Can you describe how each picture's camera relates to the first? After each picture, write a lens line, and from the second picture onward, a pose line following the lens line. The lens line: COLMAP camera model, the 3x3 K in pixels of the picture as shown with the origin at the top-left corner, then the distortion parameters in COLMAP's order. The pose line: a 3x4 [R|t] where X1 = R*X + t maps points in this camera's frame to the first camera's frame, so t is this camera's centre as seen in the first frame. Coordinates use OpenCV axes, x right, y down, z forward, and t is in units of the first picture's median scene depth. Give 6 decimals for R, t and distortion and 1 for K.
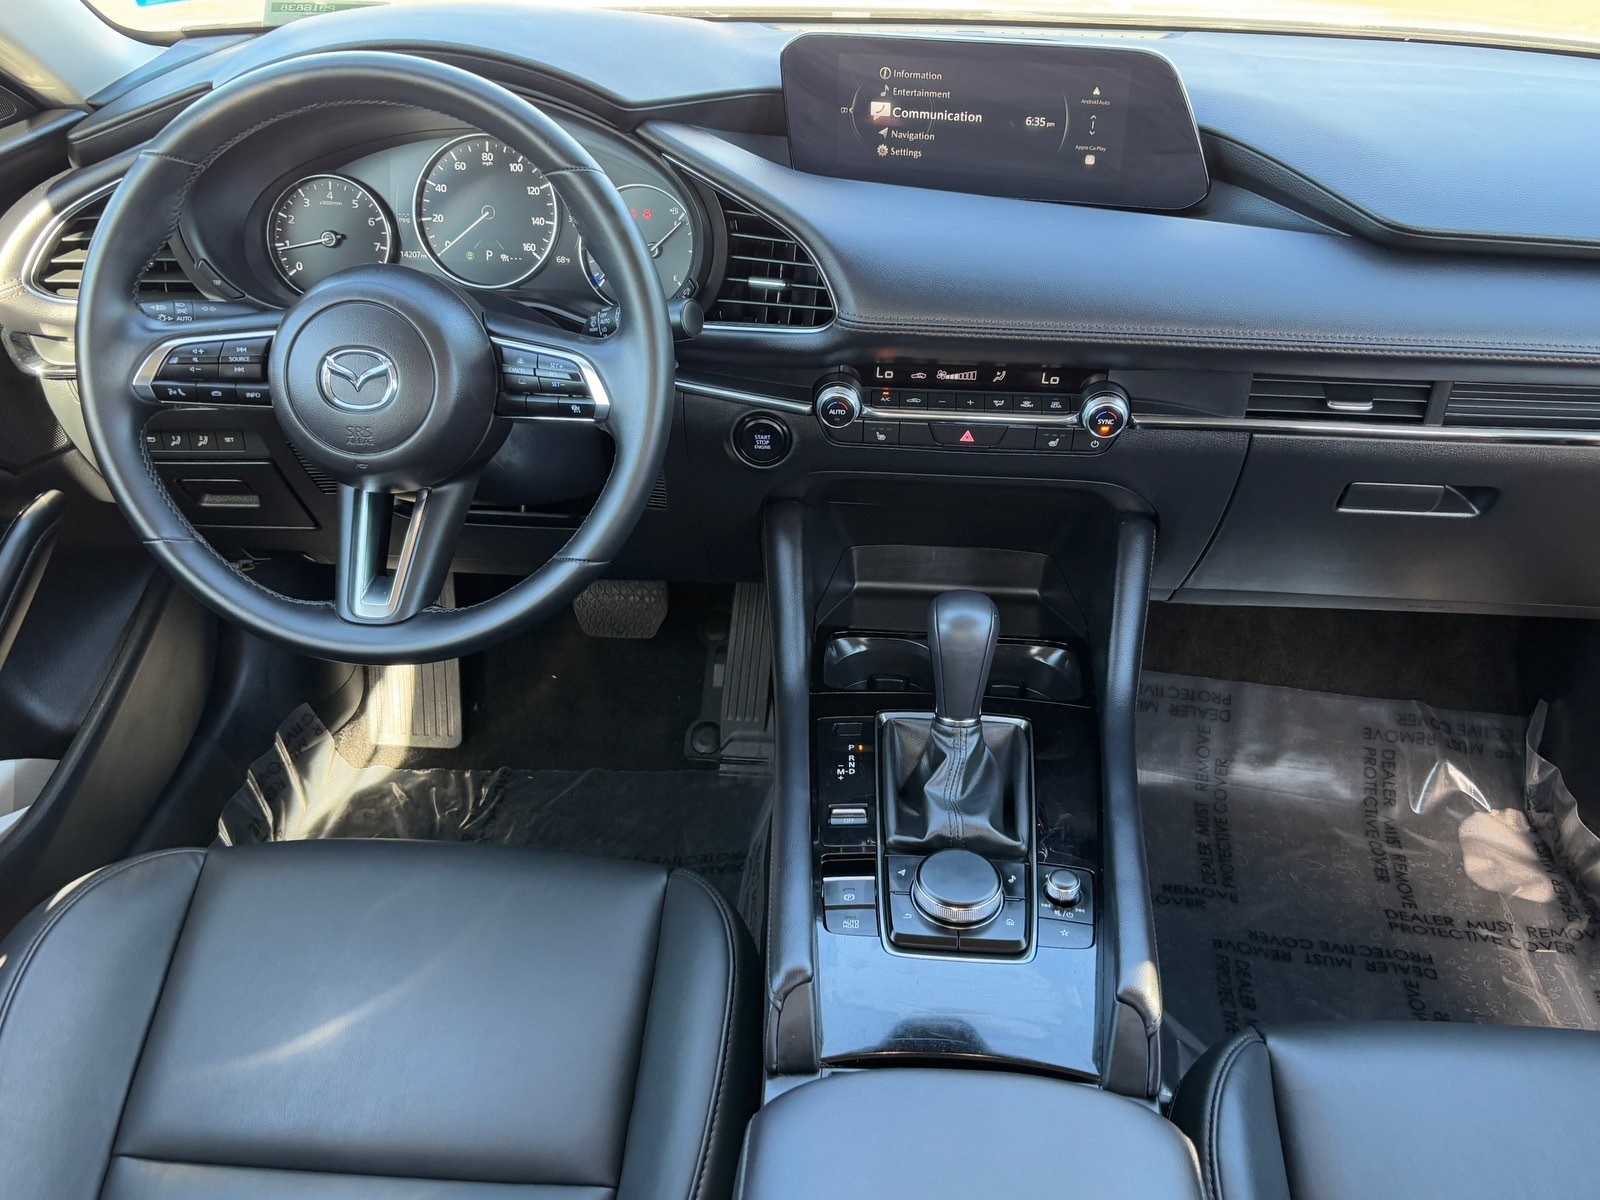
lens RADIAL K [[1476.7, 0, 805.9], [0, 1476.7, 619.4], [0, 0, 1]] dist [0.018042, 0.000000]
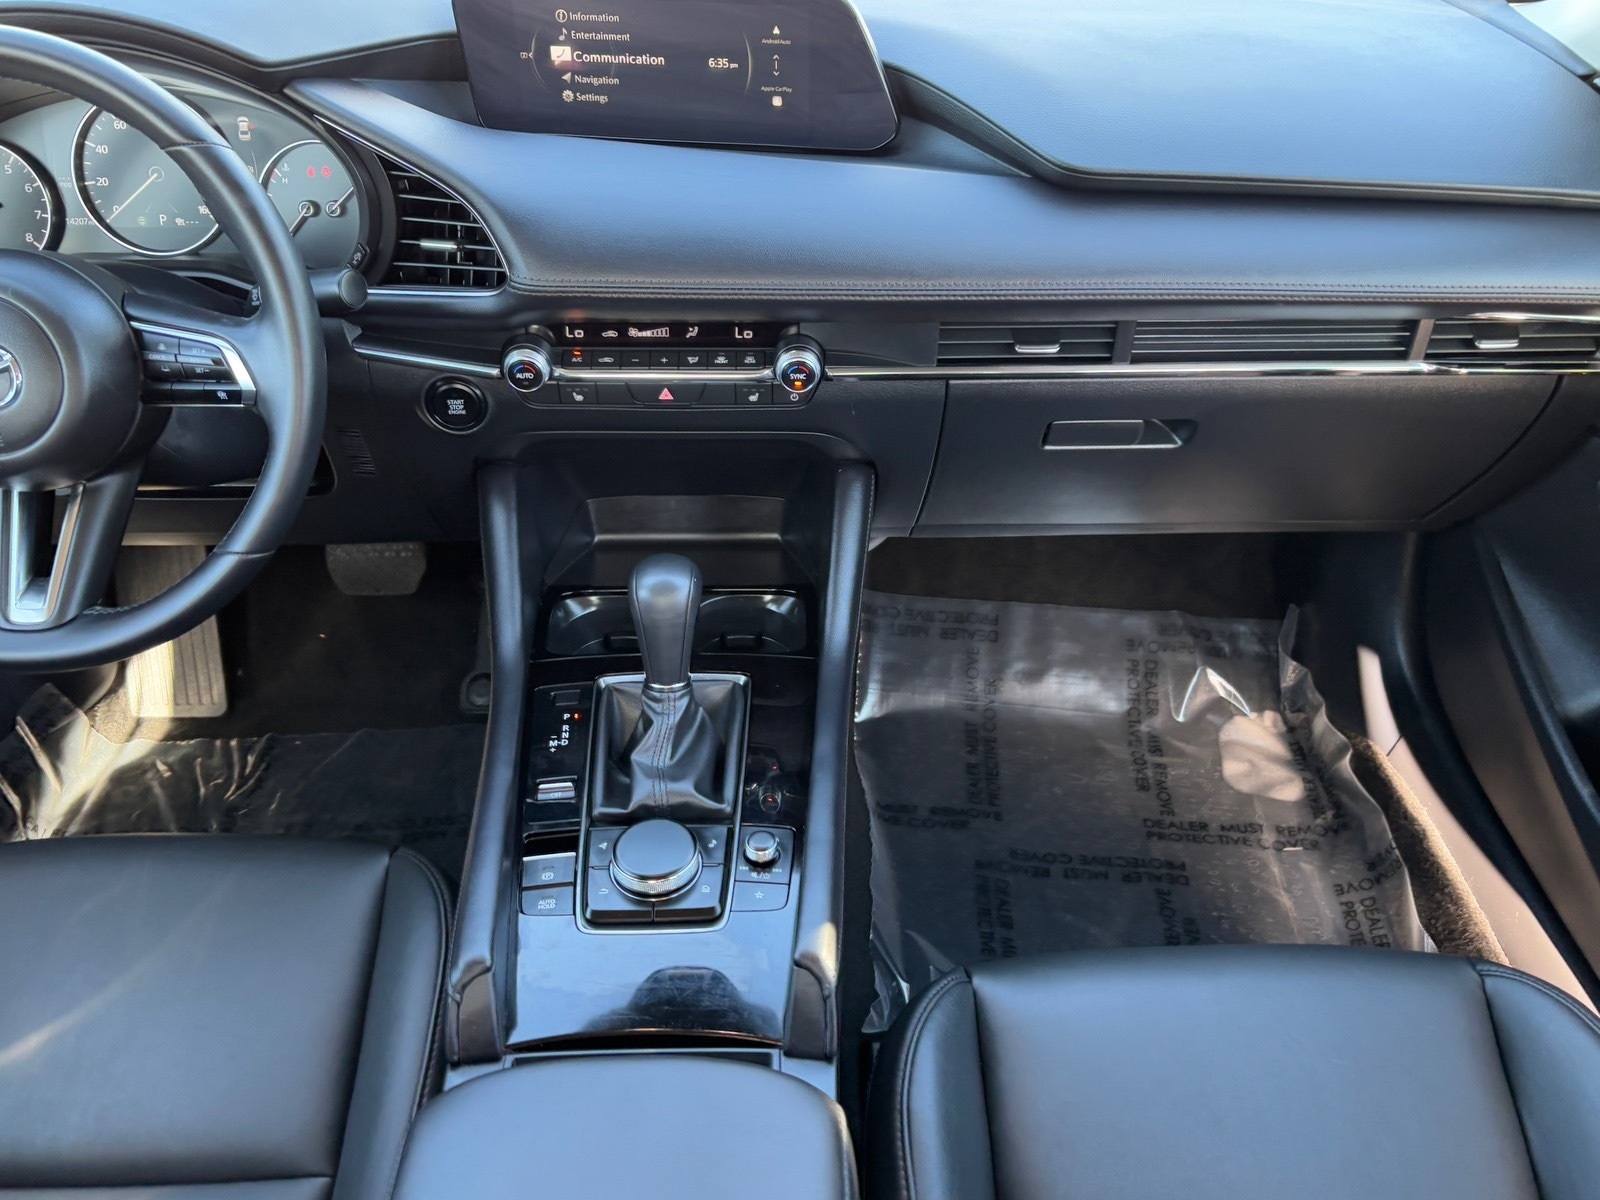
lens RADIAL K [[1476.7, 0, 809.8], [0, 1476.7, 616.3], [0, 0, 1]] dist [0.018042, 0.000000]
pose [[0.995395, -0.059269, 0.075337, 0.122398], [0.053928, 0.996014, 0.071054, -0.041325], [-0.079248, -0.066665, 0.994623, 0.004288]]
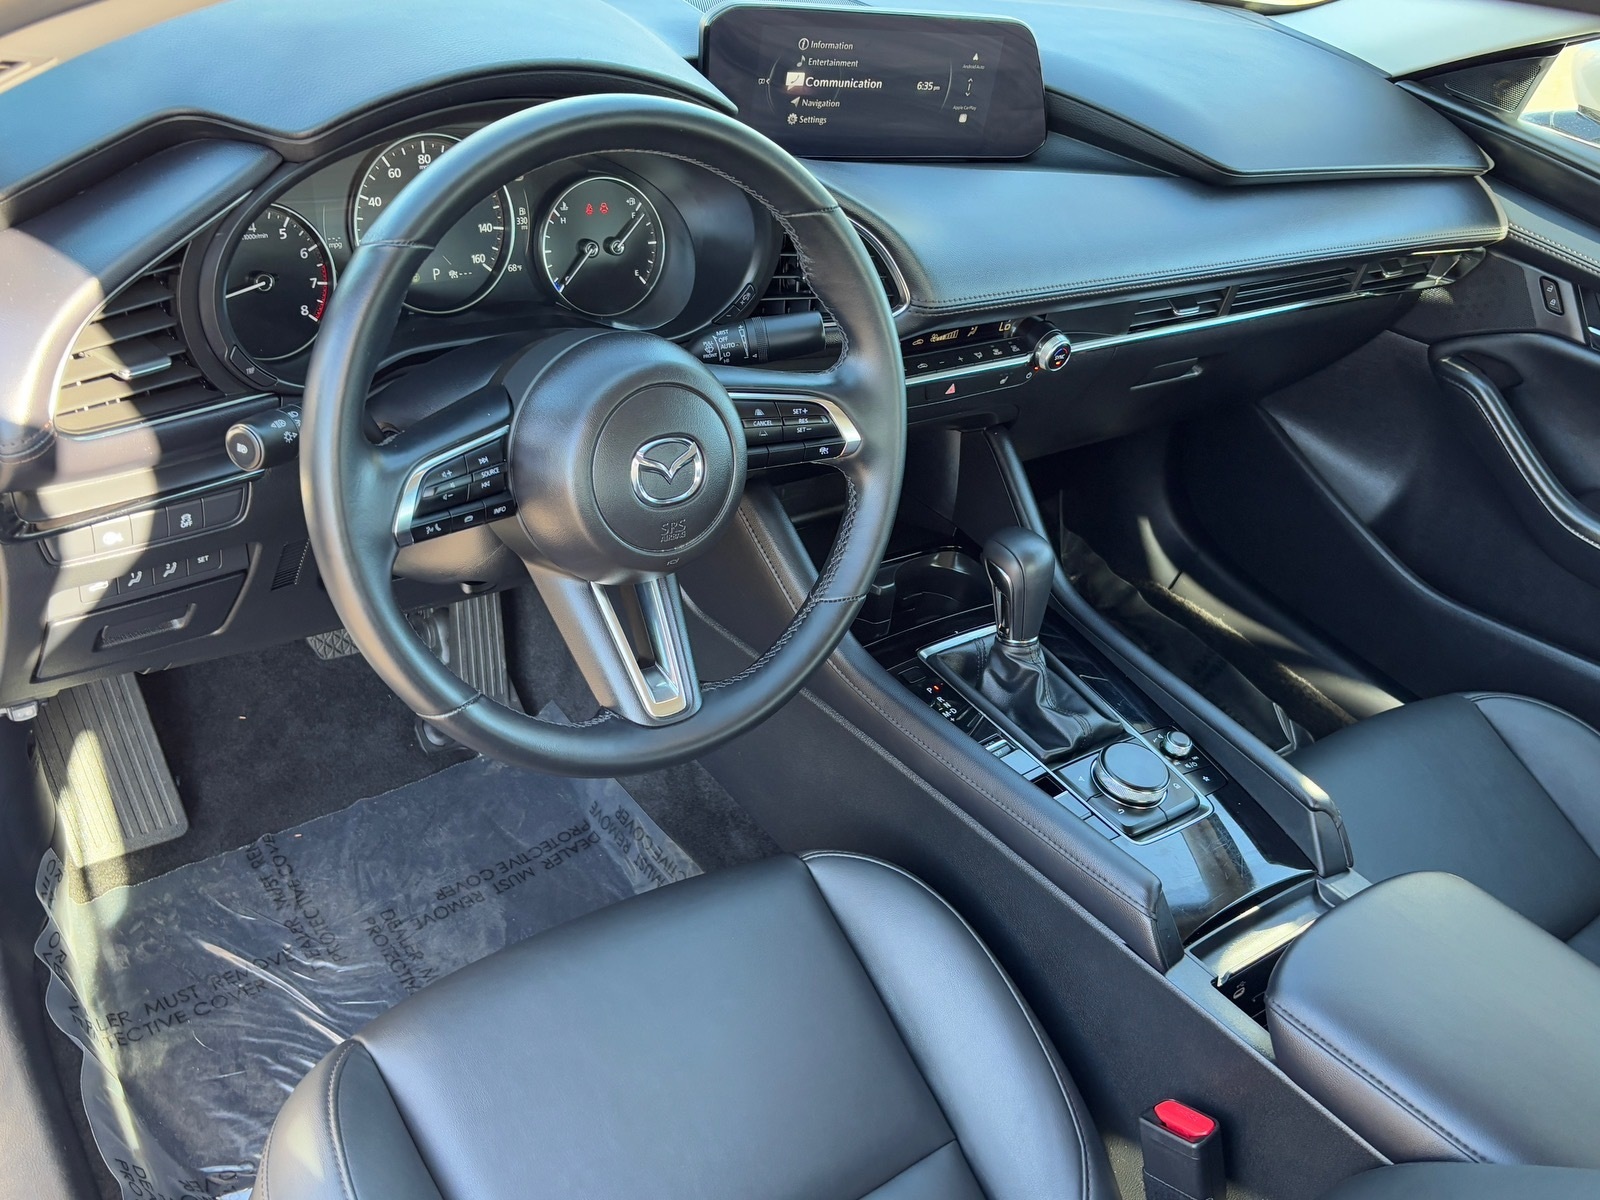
lens RADIAL K [[1476.7, 0, 790.0], [0, 1476.7, 612.7], [0, 0, 1]] dist [0.018042, 0.000000]
pose [[0.751664, -0.276358, 0.598856, -0.684083], [0.192101, 0.960348, 0.202060, -0.208873], [-0.630951, -0.036840, 0.774948, 0.217324]]
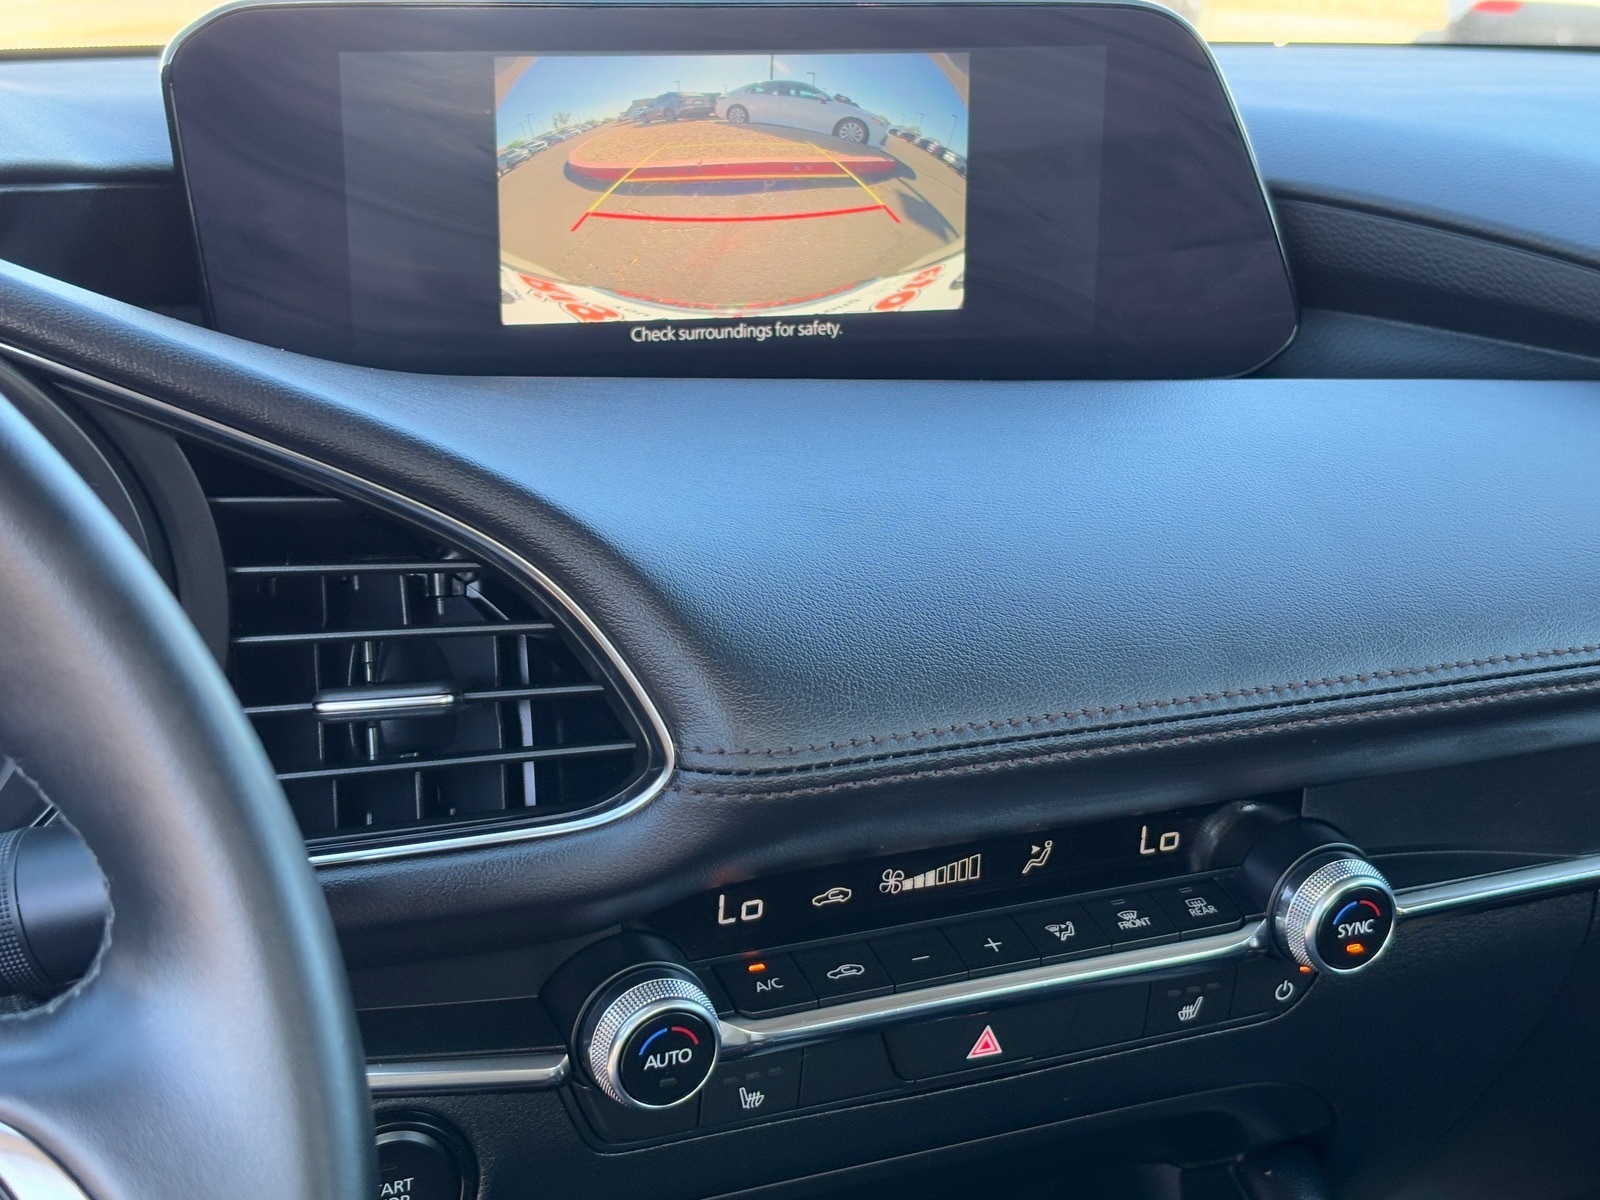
lens RADIAL K [[2438.6, 0, 768.9], [0, 2438.6, 611.8], [0, 0, 1]] dist [0.157428, 0.000000]
pose [[0.876848, -0.139006, 0.460234, -0.183063], [0.243260, 0.953983, -0.175330, -0.131833], [-0.414684, 0.265694, 0.870312, 0.496498]]
